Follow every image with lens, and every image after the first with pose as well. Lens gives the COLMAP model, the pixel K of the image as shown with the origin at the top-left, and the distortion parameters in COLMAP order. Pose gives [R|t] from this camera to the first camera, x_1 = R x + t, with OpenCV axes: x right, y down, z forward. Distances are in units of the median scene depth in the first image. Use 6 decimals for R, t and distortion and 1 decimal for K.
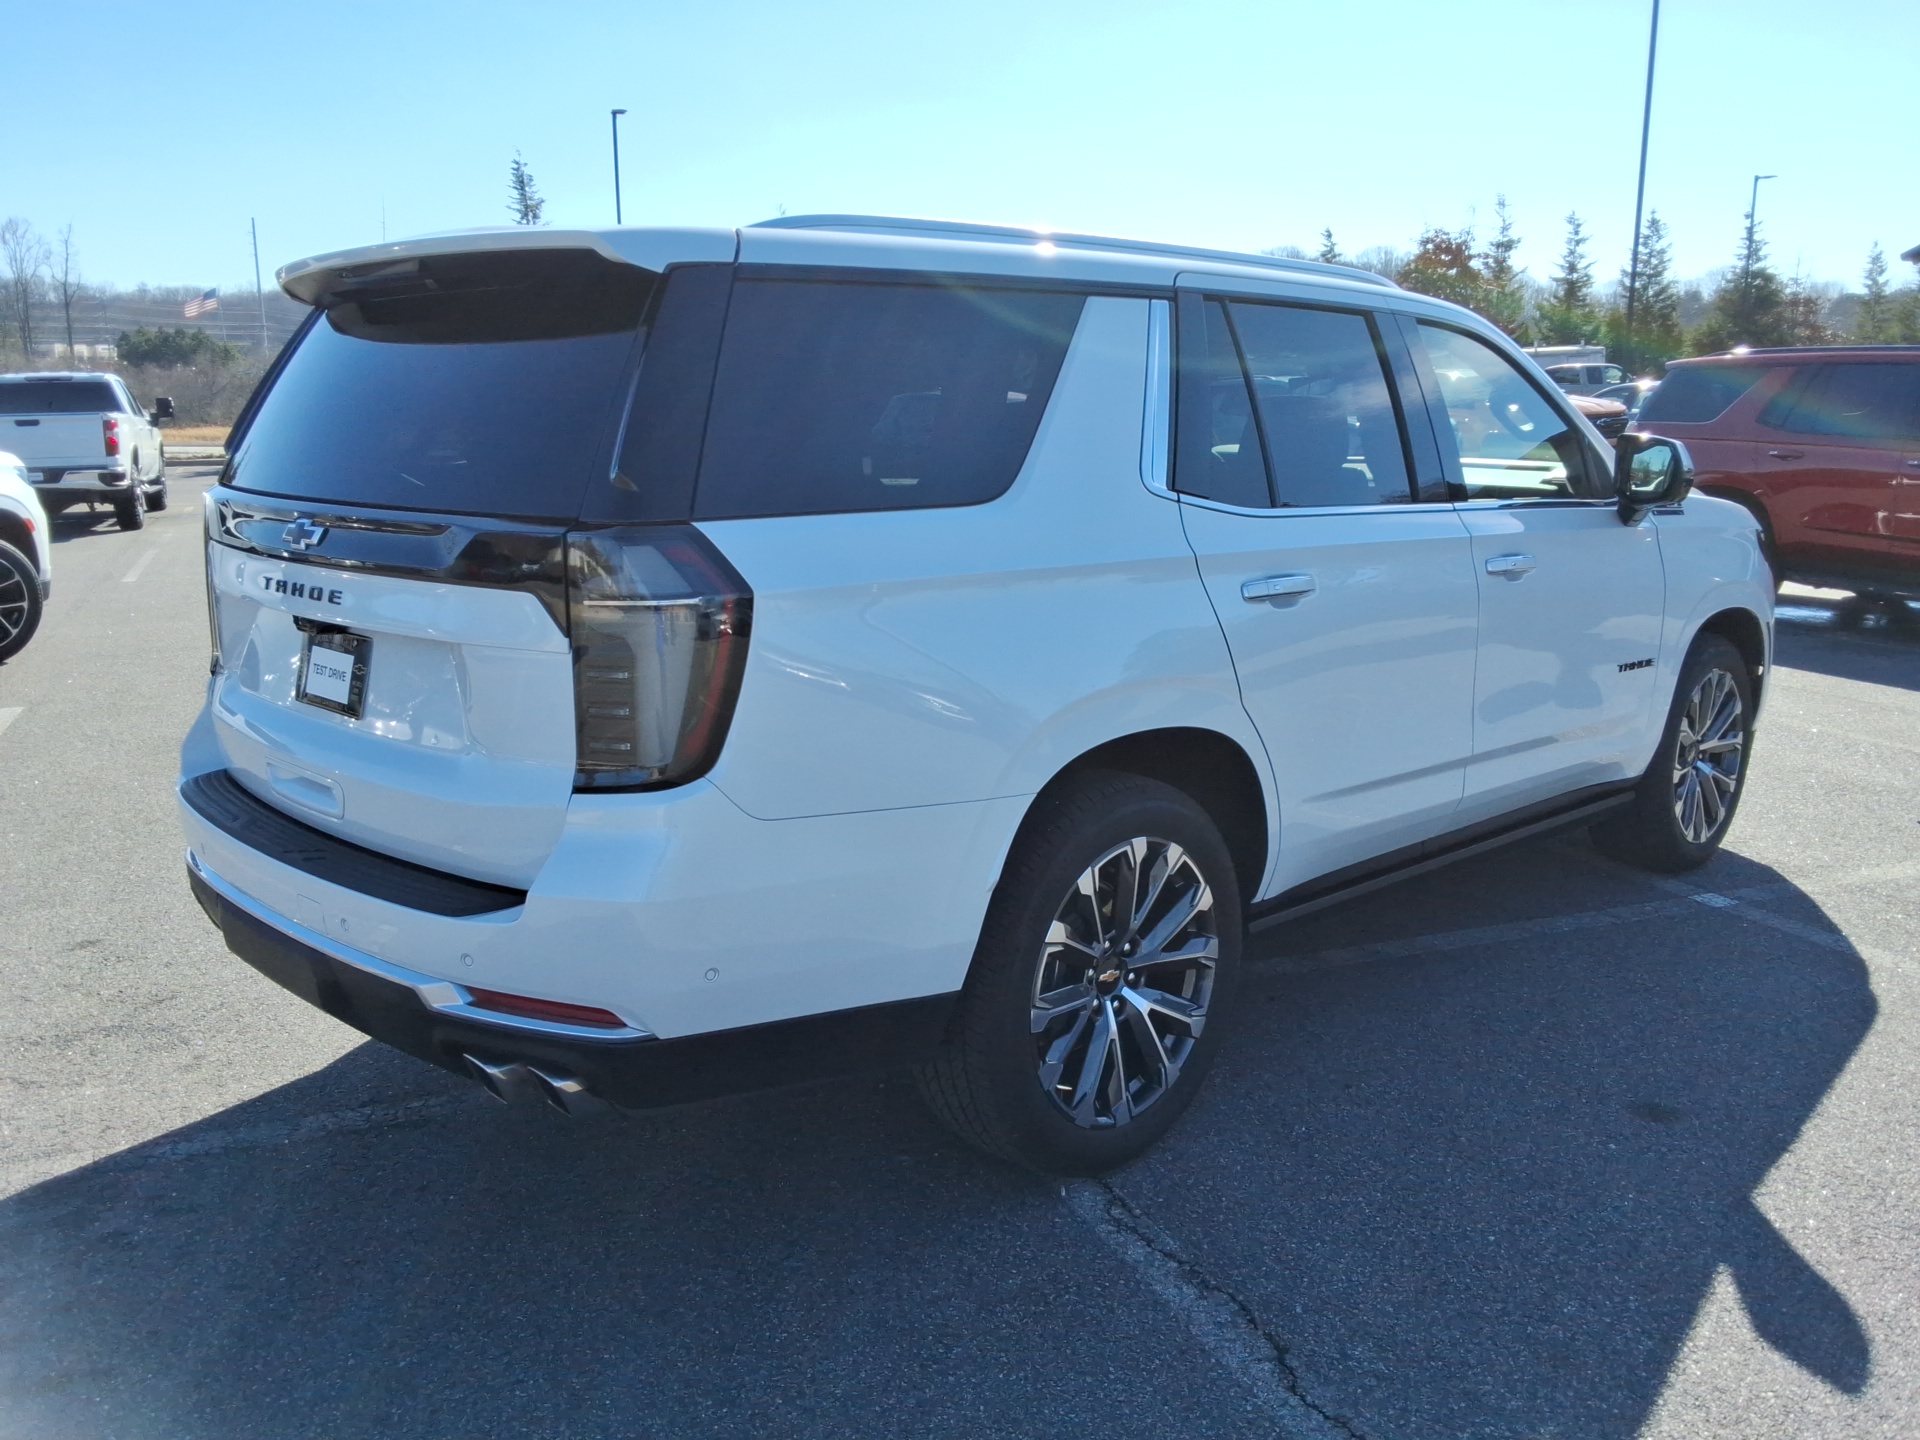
lens RADIAL K [[1535.1, 0, 975.2], [0, 1535.1, 705.4], [0, 0, 1]] dist [0.120003, -0.193452]
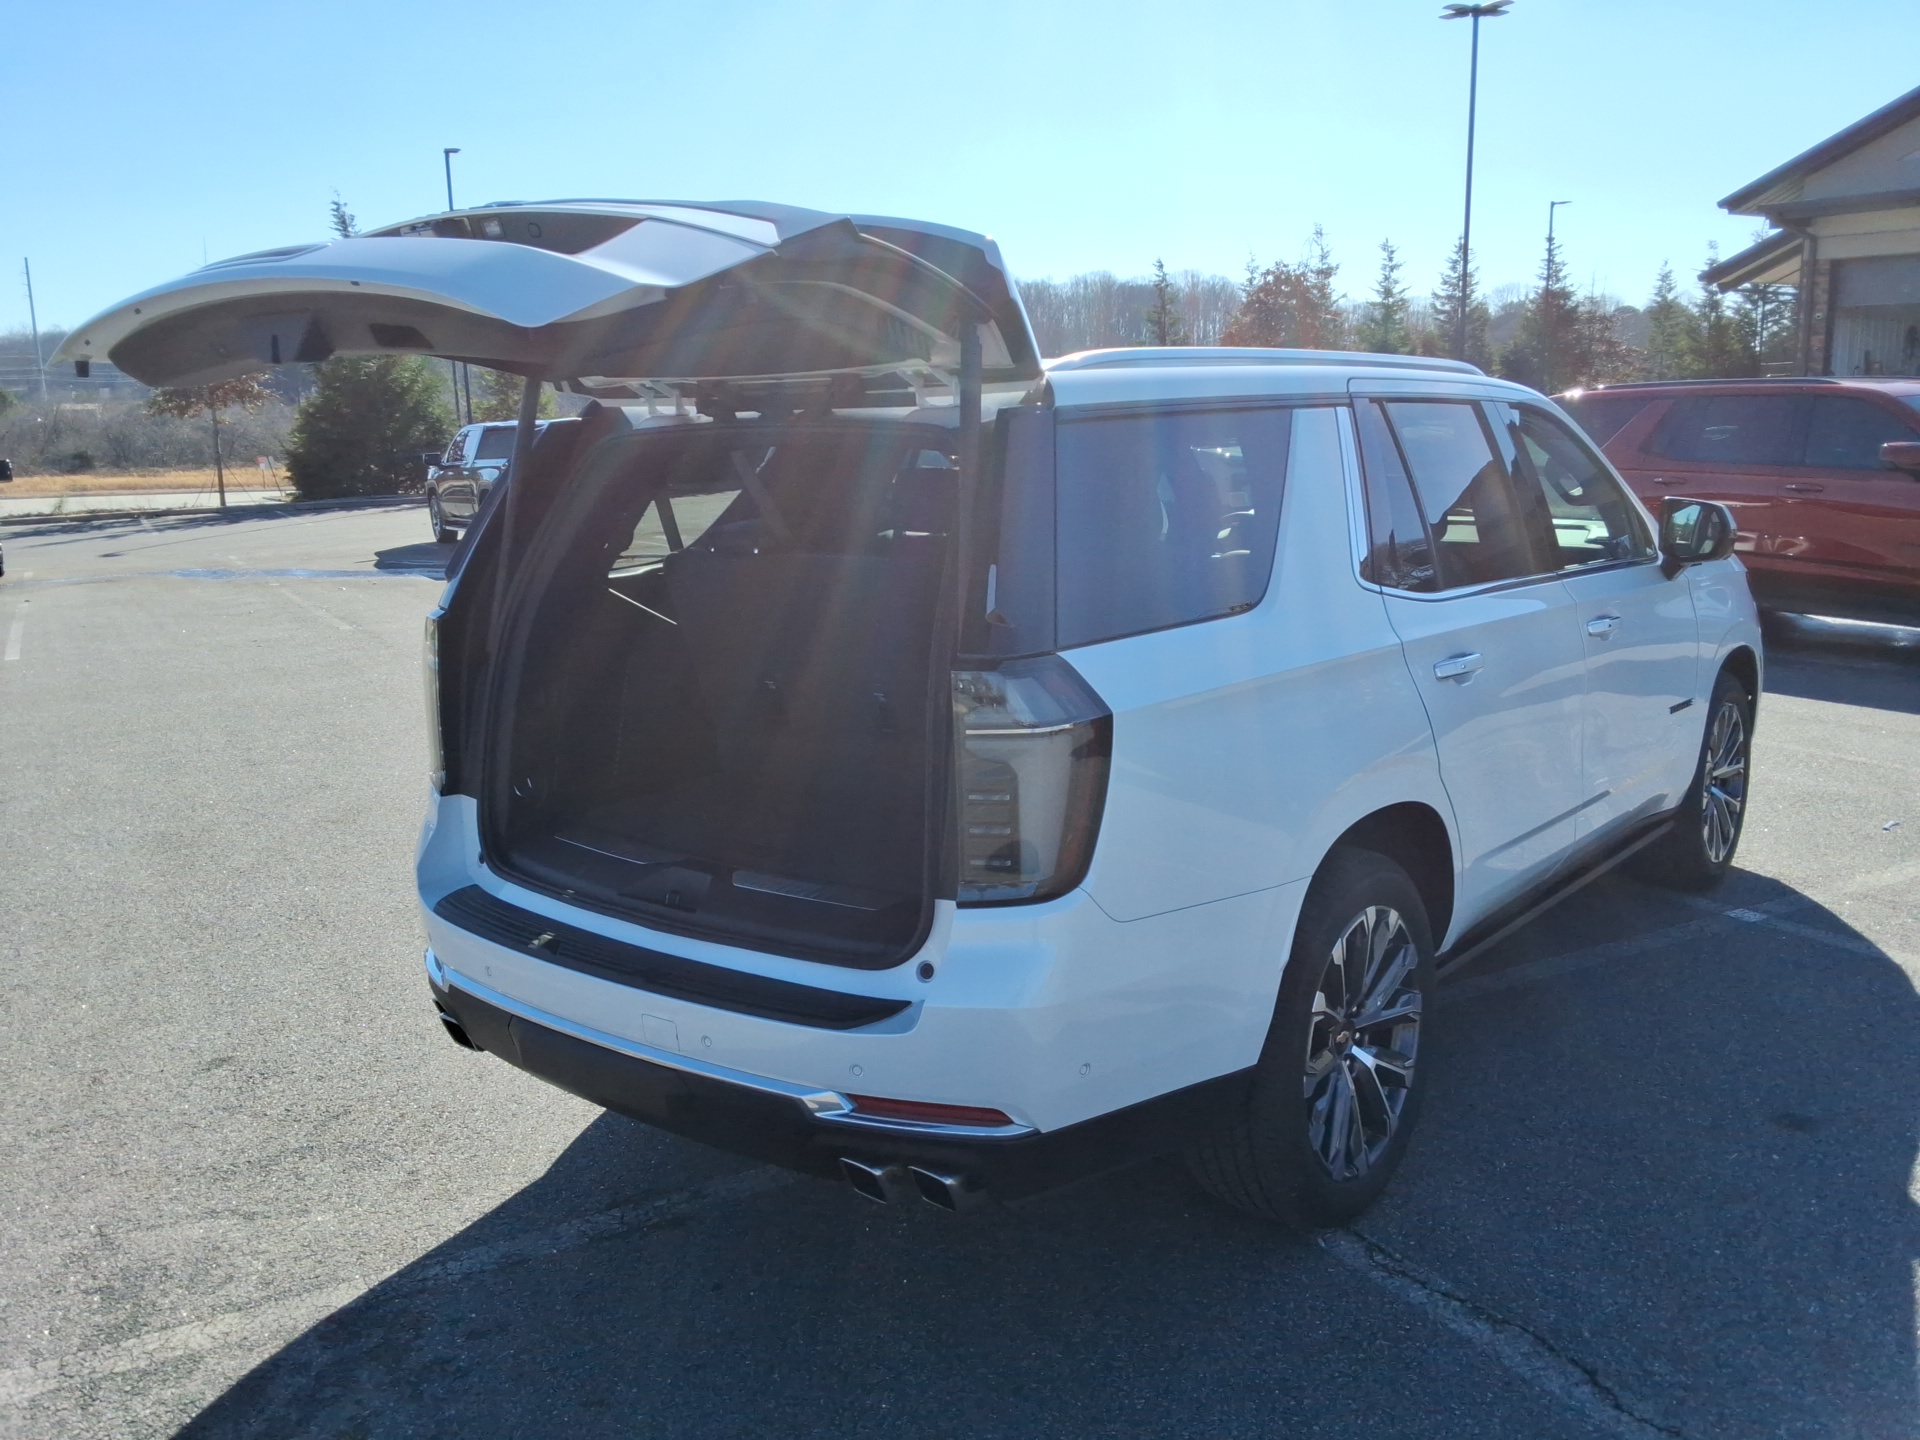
lens RADIAL K [[1535.1, 0, 975.2], [0, 1535.1, 705.4], [0, 0, 1]] dist [0.120003, -0.193452]
pose [[0.993150, -0.045340, 0.107687, -0.259241], [0.046948, 0.998820, -0.012443, -0.050696], [-0.106996, 0.017413, 0.994107, -0.047236]]
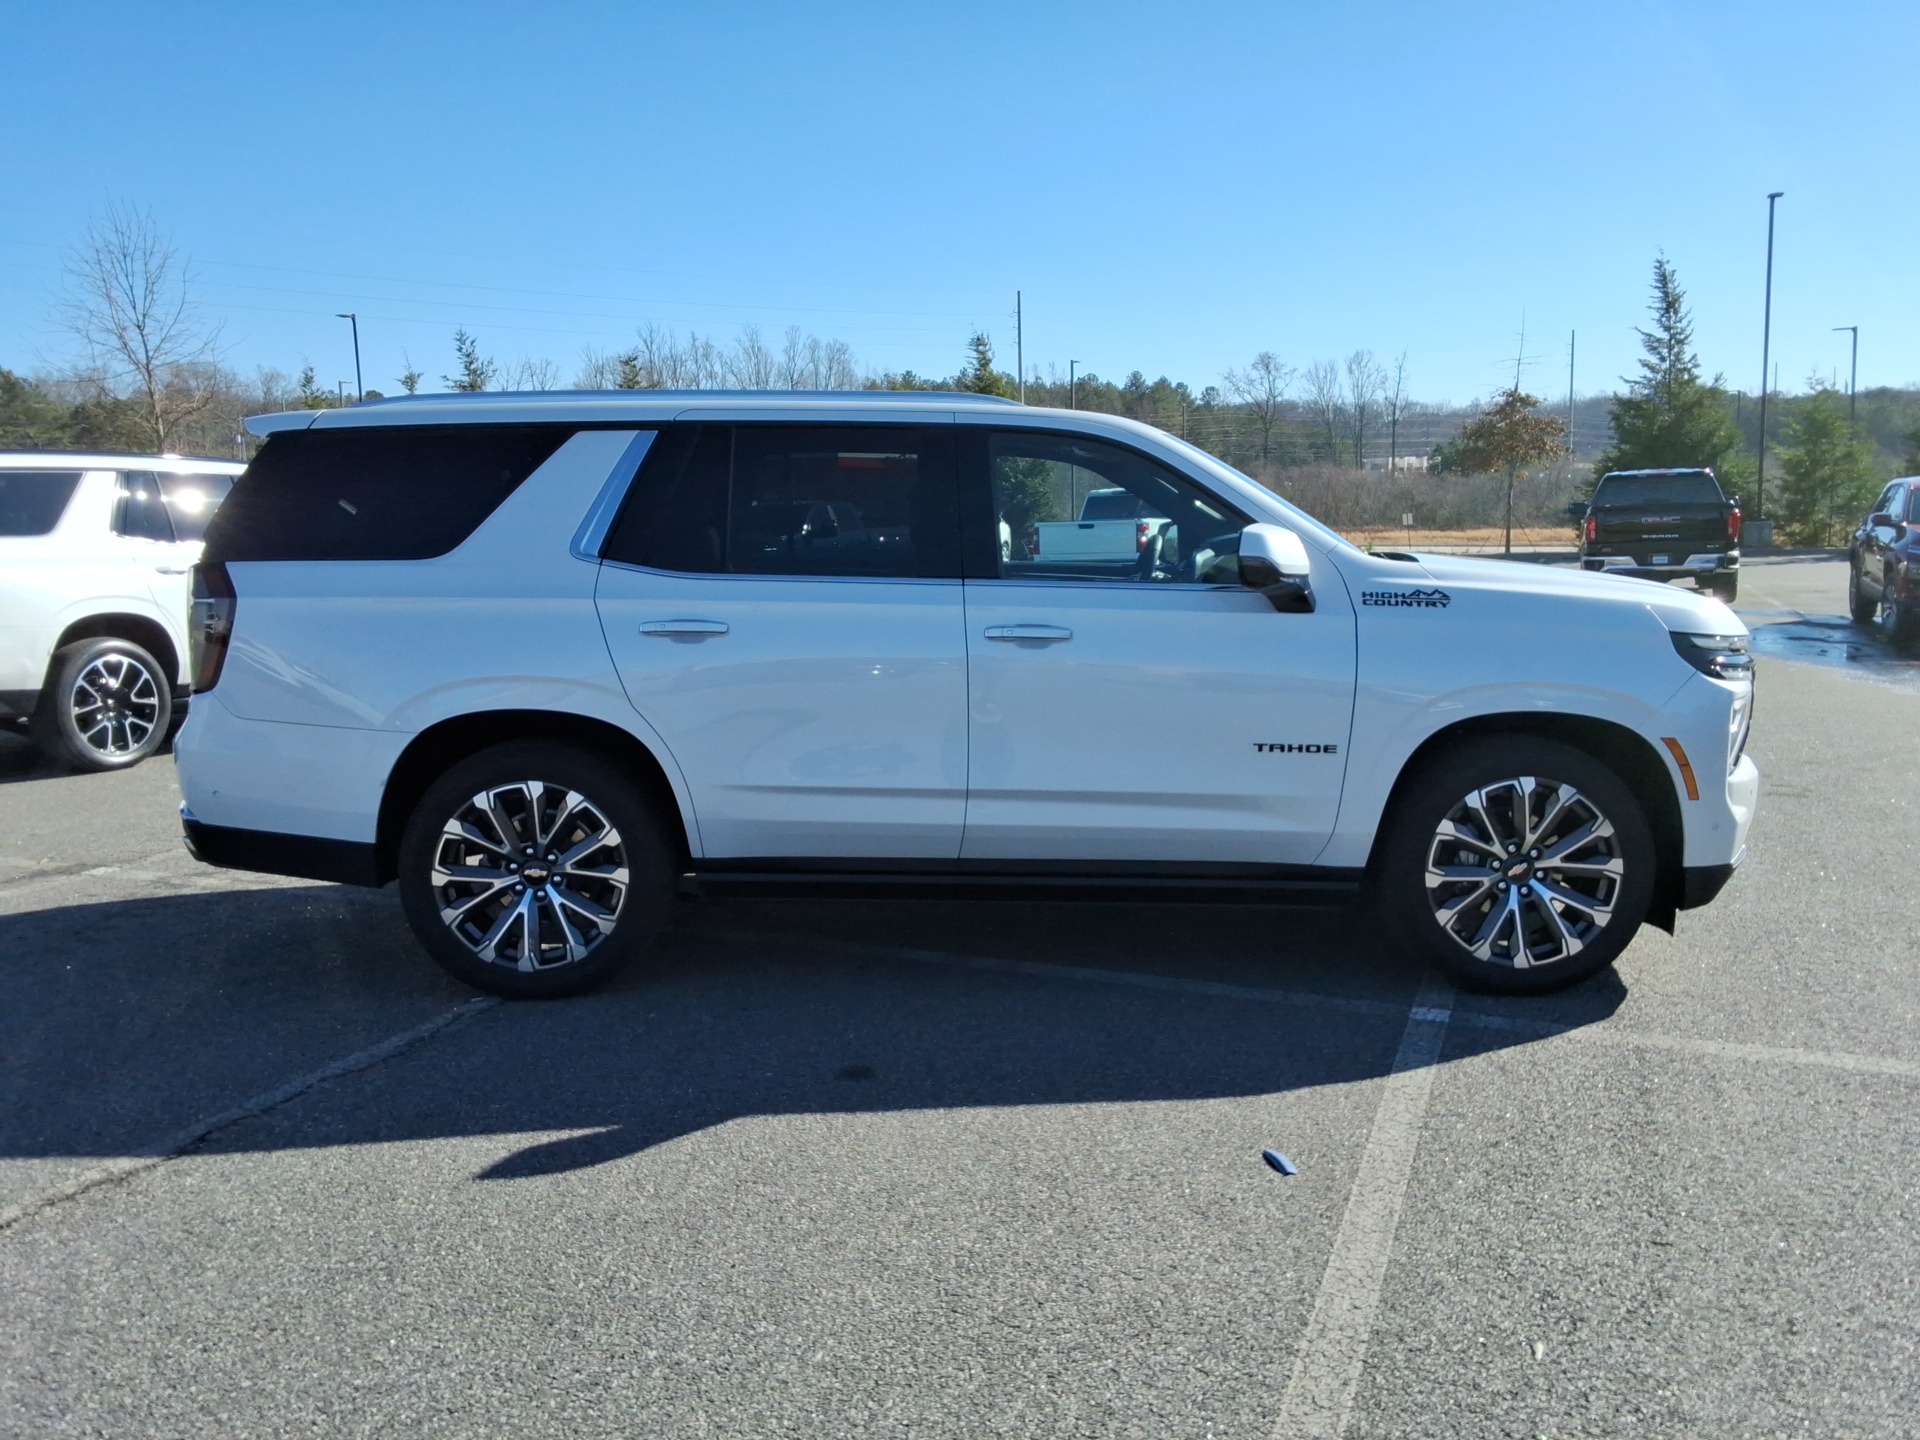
lens RADIAL K [[1535.1, 0, 975.2], [0, 1535.1, 705.4], [0, 0, 1]] dist [0.120003, -0.193452]
pose [[0.704135, 0.075862, -0.706003, 1.383756], [-0.120049, 0.992682, -0.013065, -0.019682], [0.699845, 0.093954, 0.708089, 0.196546]]
